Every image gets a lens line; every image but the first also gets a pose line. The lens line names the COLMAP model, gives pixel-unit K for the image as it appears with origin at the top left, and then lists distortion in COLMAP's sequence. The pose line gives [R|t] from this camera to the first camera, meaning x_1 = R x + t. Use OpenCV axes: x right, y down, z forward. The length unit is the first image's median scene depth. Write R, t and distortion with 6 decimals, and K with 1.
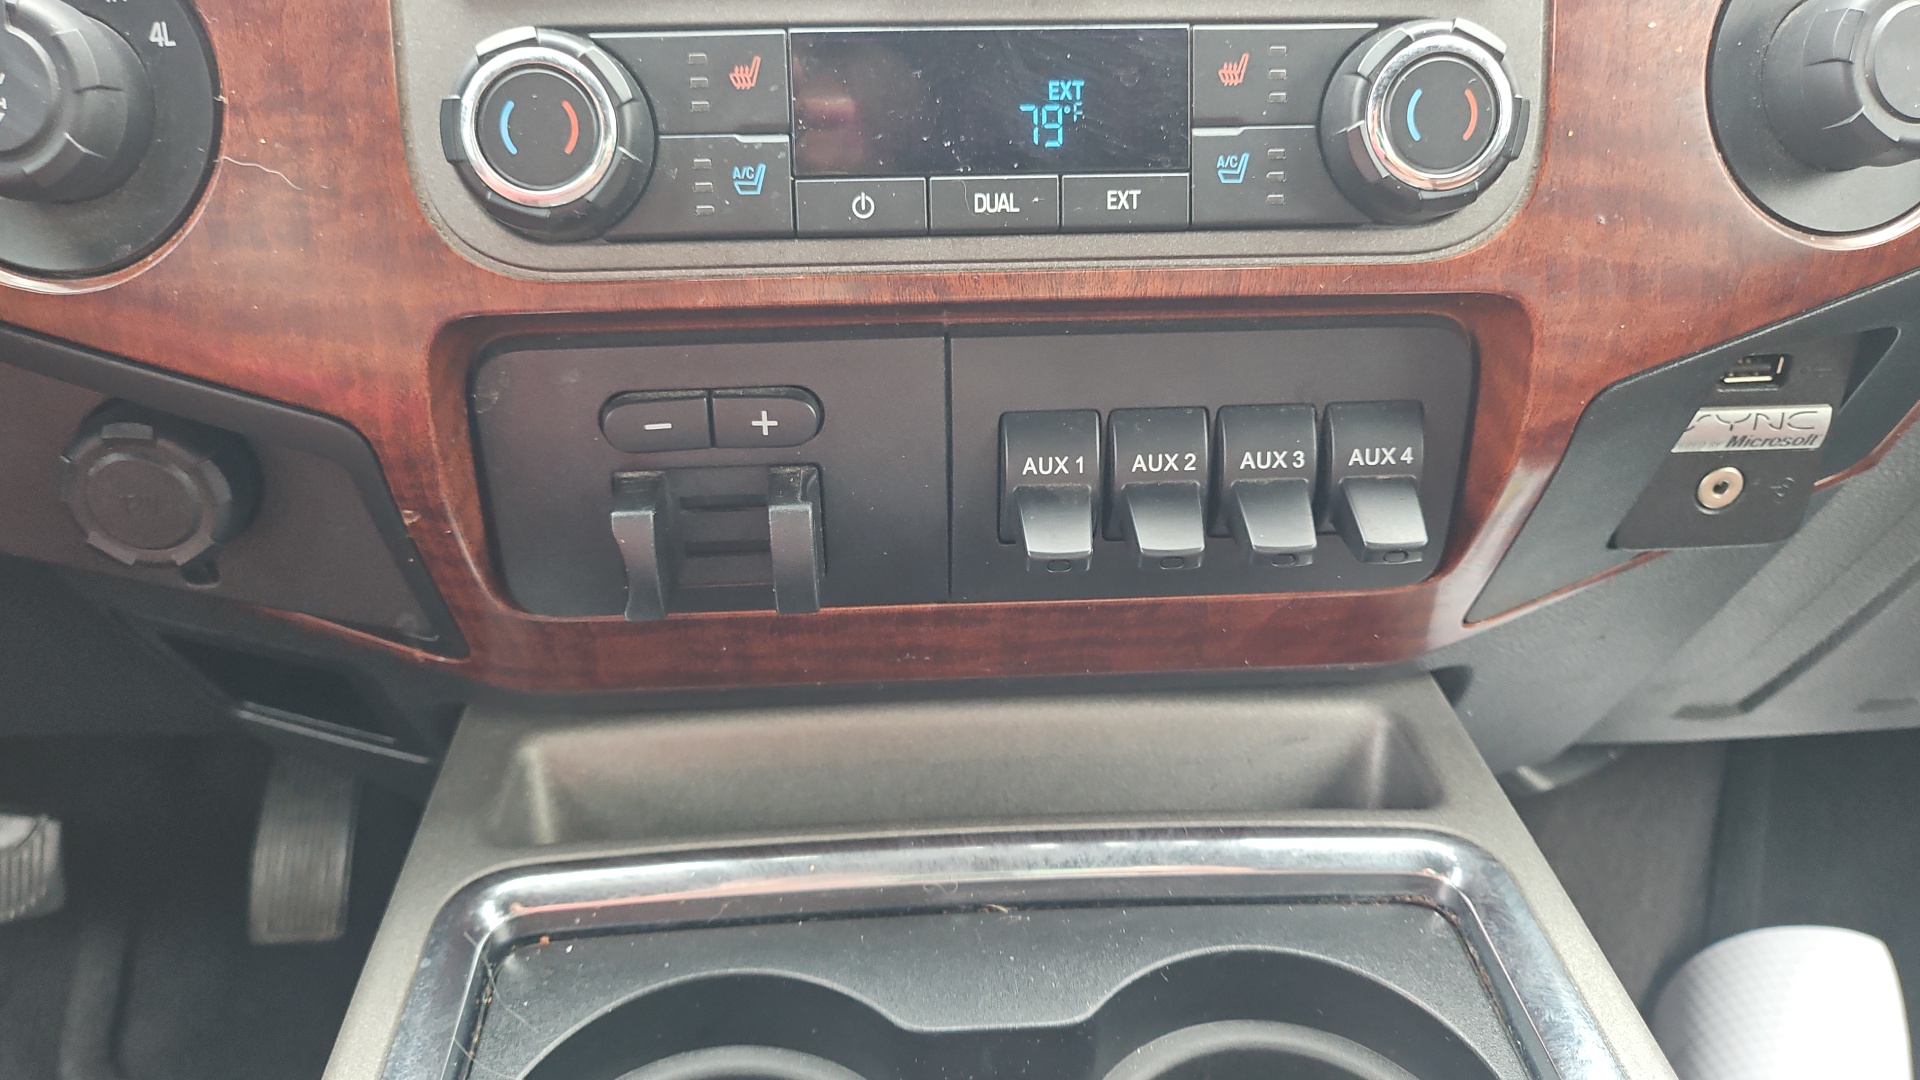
lens RADIAL K [[1357.9, 0, 966.6], [0, 1357.9, 541.5], [0, 0, 1]] dist [0.062418, -0.082926]
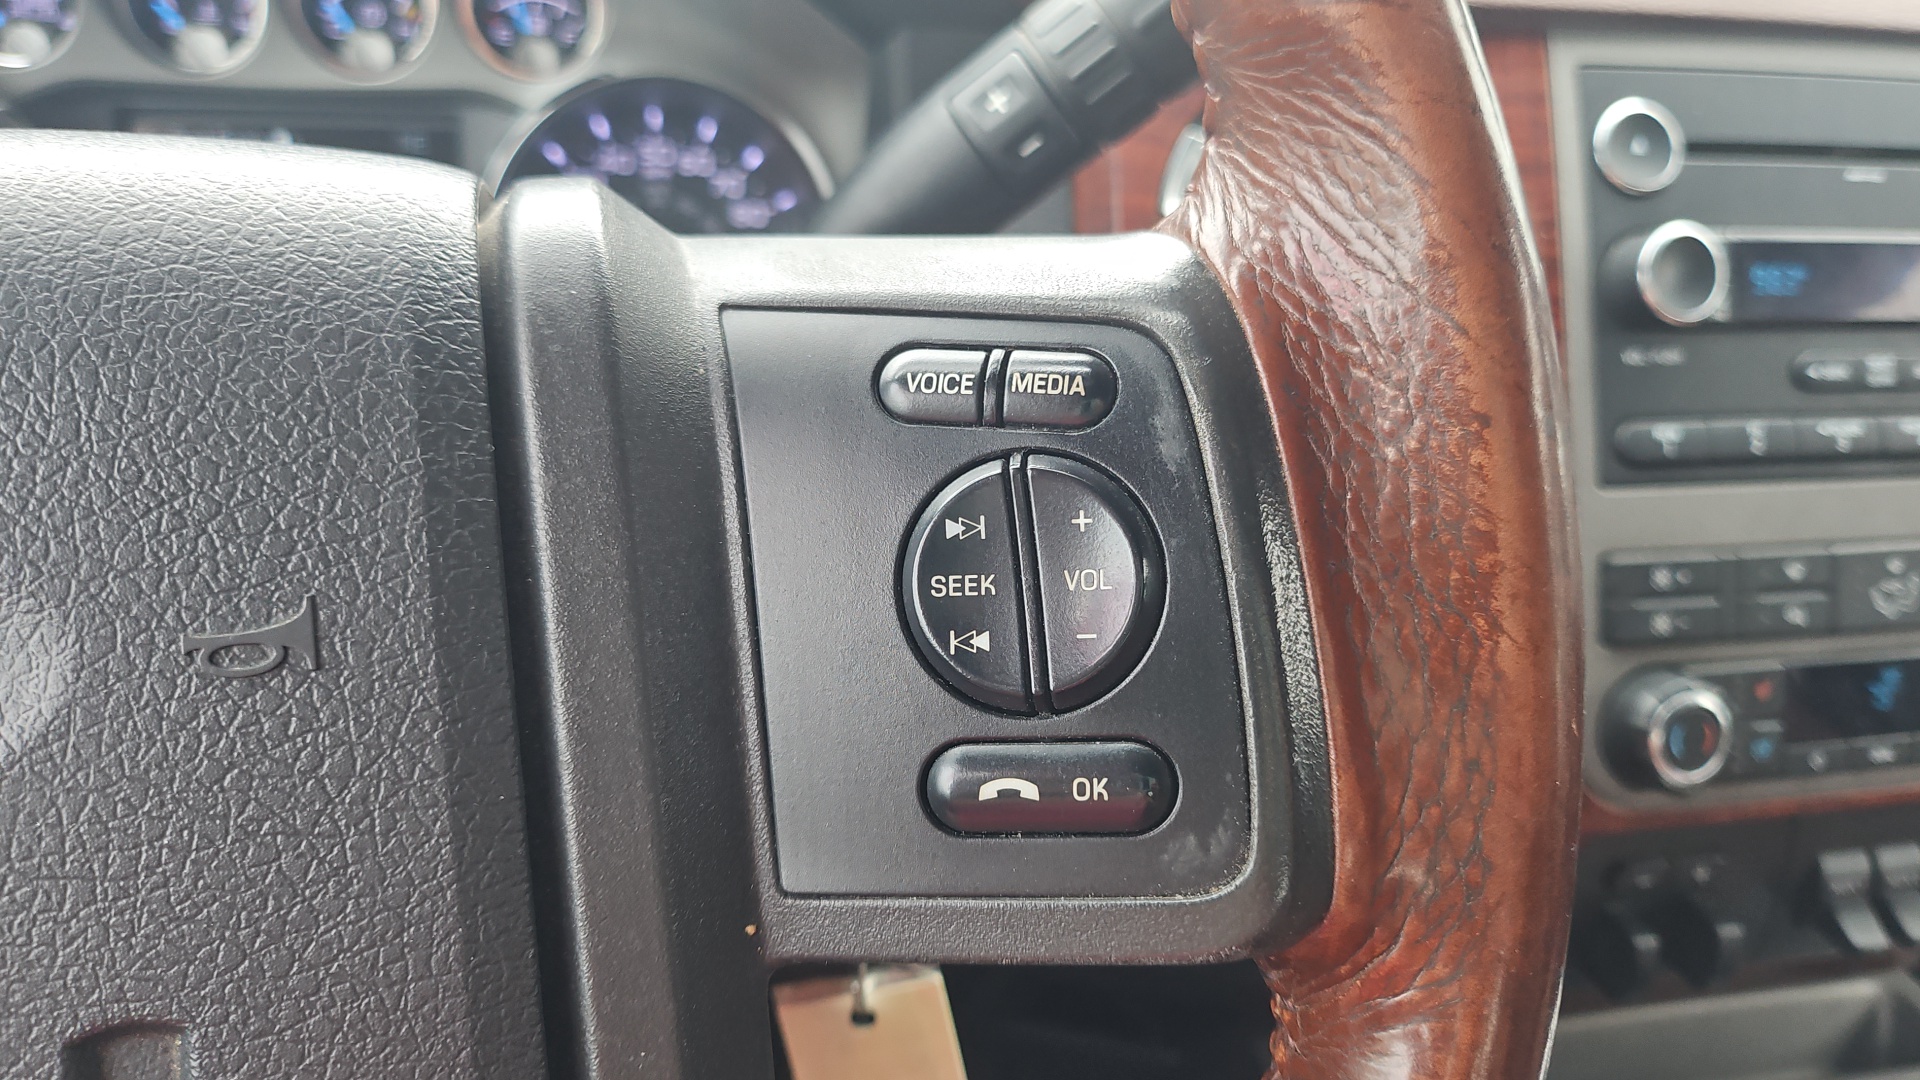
lens RADIAL K [[1382.6, 0, 951.2], [0, 1382.6, 504.5], [0, 0, 1]] dist [0.077659, -0.159865]
pose [[0.990088, -0.006009, 0.140316, -1.361141], [0.013843, 0.998395, -0.054920, -0.478996], [-0.139761, 0.056318, 0.988582, -0.548234]]
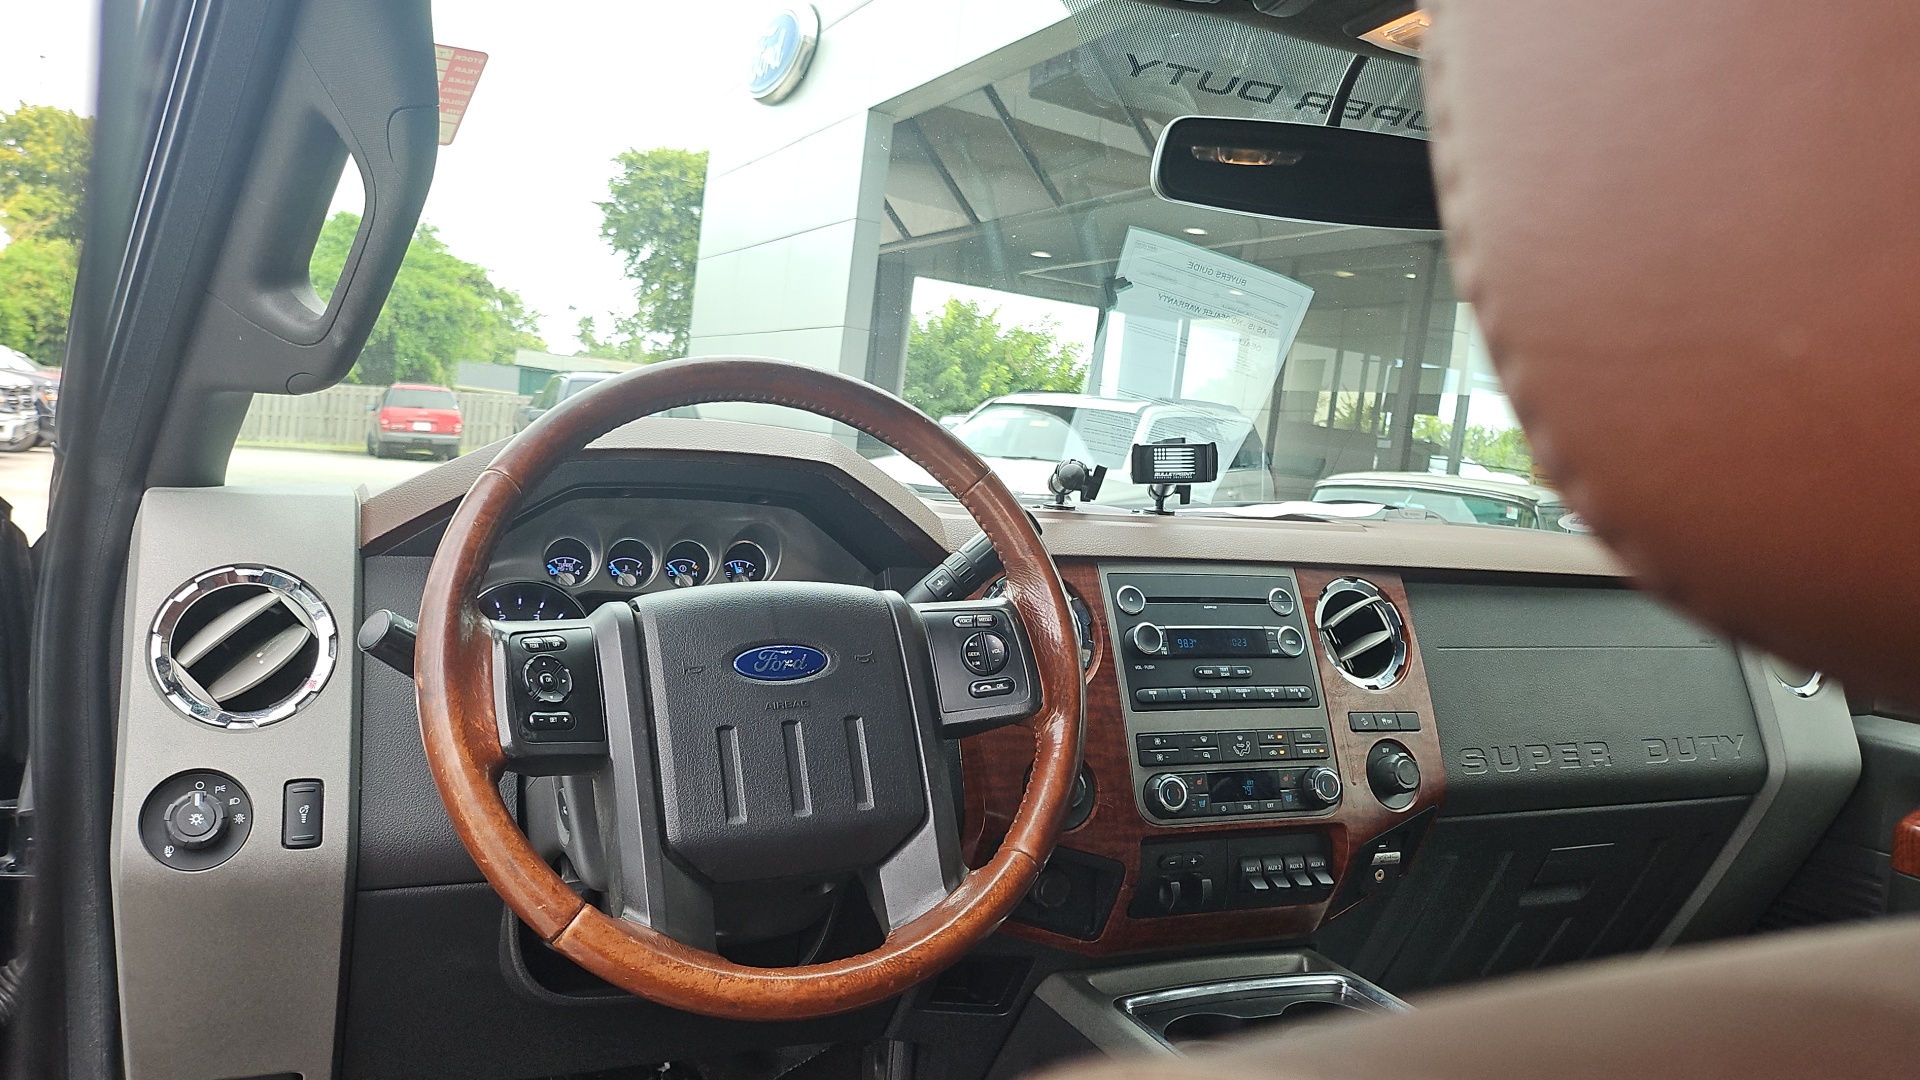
lens RADIAL K [[1374.4, 0, 974.2], [0, 1374.4, 551.6], [0, 0, 1]] dist [0.082658, -0.098749]
pose [[0.939813, 0.028484, 0.340501, -2.494188], [0.108829, 0.919669, -0.377312, 0.630367], [-0.323896, 0.391659, 0.861217, -3.109100]]
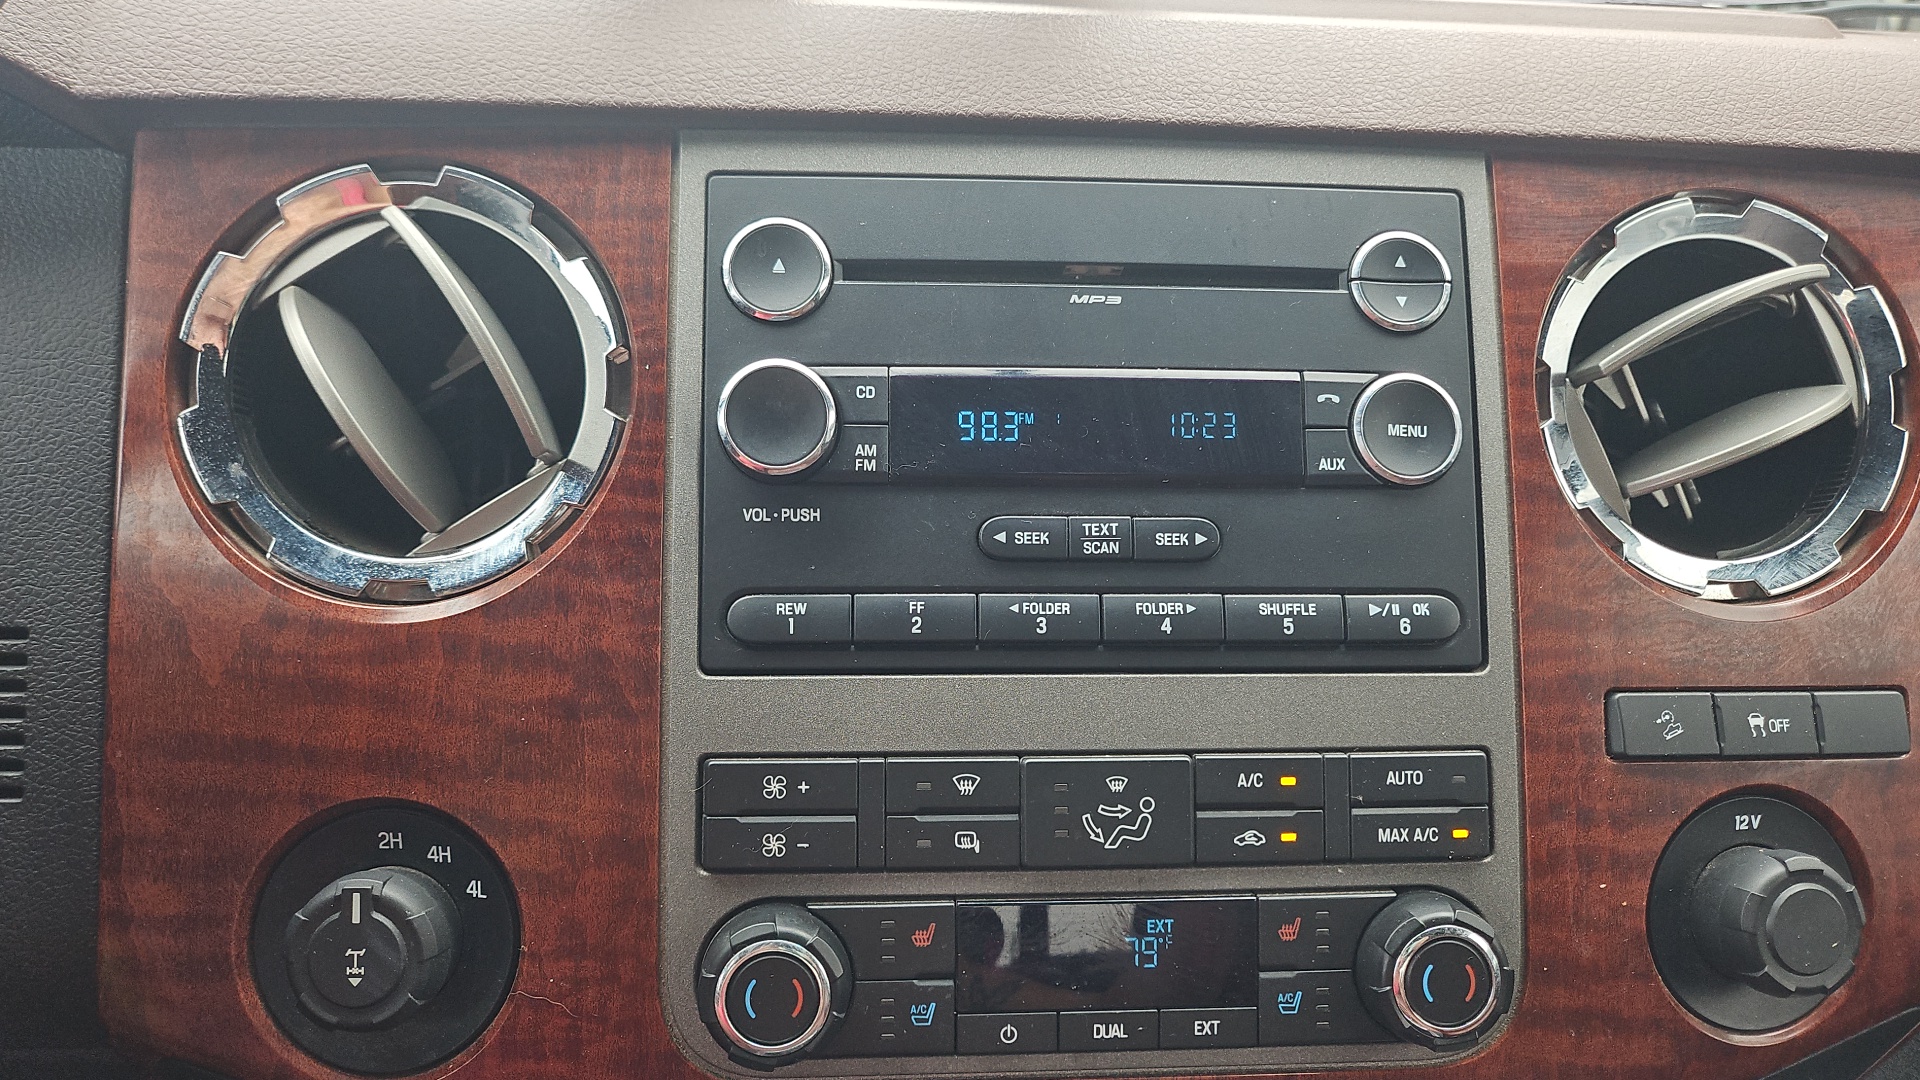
lens RADIAL K [[1374.4, 0, 974.2], [0, 1374.4, 551.6], [0, 0, 1]] dist [0.082658, -0.098749]
pose [[0.999443, 0.025860, 0.021082, -0.147852], [-0.022464, 0.988744, -0.147919, -0.503136], [-0.024670, 0.147363, 0.988775, -0.373307]]
